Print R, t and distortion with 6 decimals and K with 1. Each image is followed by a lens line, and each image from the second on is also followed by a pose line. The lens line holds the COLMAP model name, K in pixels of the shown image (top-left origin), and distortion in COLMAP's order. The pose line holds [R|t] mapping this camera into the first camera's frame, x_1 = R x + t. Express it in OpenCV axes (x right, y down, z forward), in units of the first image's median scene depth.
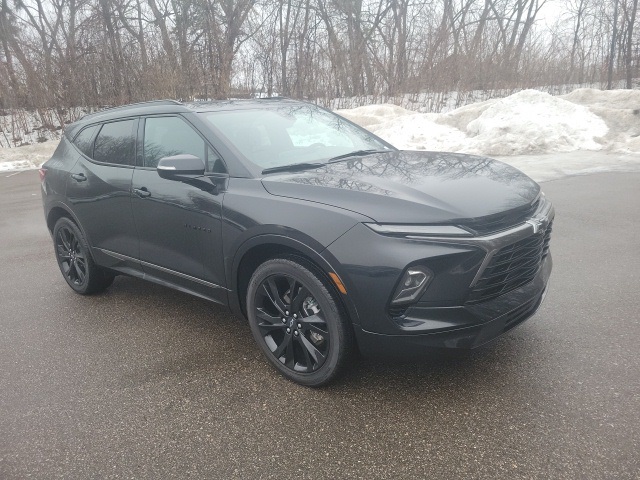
lens RADIAL K [[492.0, 0, 317.5], [0, 492.0, 238.7], [0, 0, 1]] dist [0.041825, -0.005567]
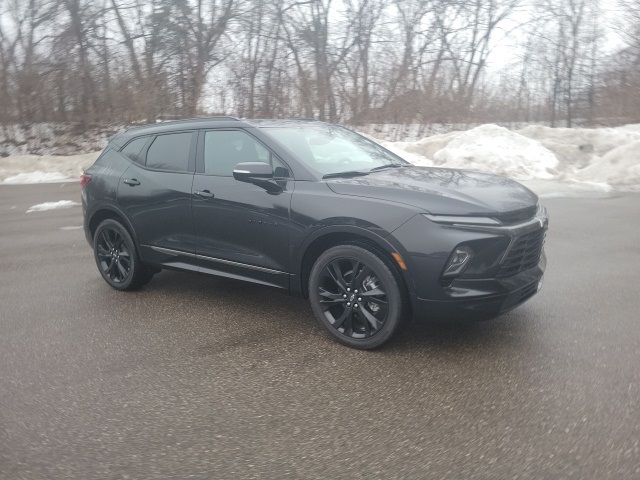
lens RADIAL K [[492.9, 0, 328.1], [0, 492.9, 239.4], [0, 0, 1]] dist [0.046916, 0.001951]
pose [[0.993832, 0.014441, 0.109951, -0.151930], [-0.008650, 0.998559, -0.052964, 0.055294], [-0.110558, 0.051687, 0.992525, -0.136985]]
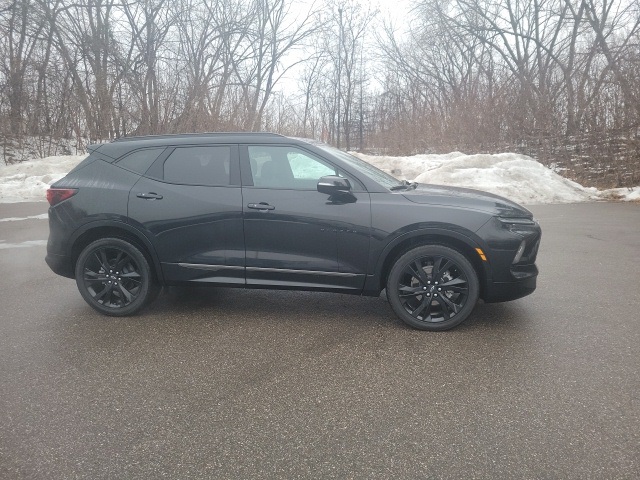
lens RADIAL K [[490.3, 0, 322.2], [0, 490.3, 247.6], [0, 0, 1]] dist [0.021480, -0.004125]
pose [[0.838845, -0.028649, 0.543617, -0.689754], [0.073474, 0.995435, -0.060917, 0.068538], [-0.539390, 0.091042, 0.837120, -0.046287]]
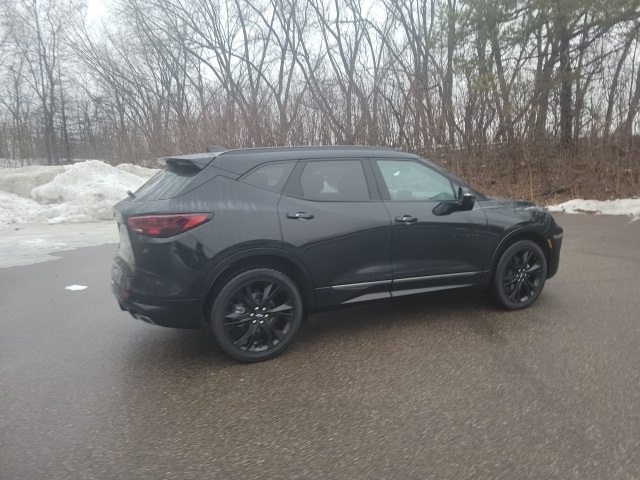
lens RADIAL K [[487.5, 0, 324.7], [0, 487.5, 242.3], [0, 0, 1]] dist [0.035788, -0.003123]
pose [[0.362088, -0.071750, 0.929378, -1.223458], [0.206734, 0.978384, -0.005011, -0.056838], [-0.908930, 0.193949, 0.369095, 0.587302]]
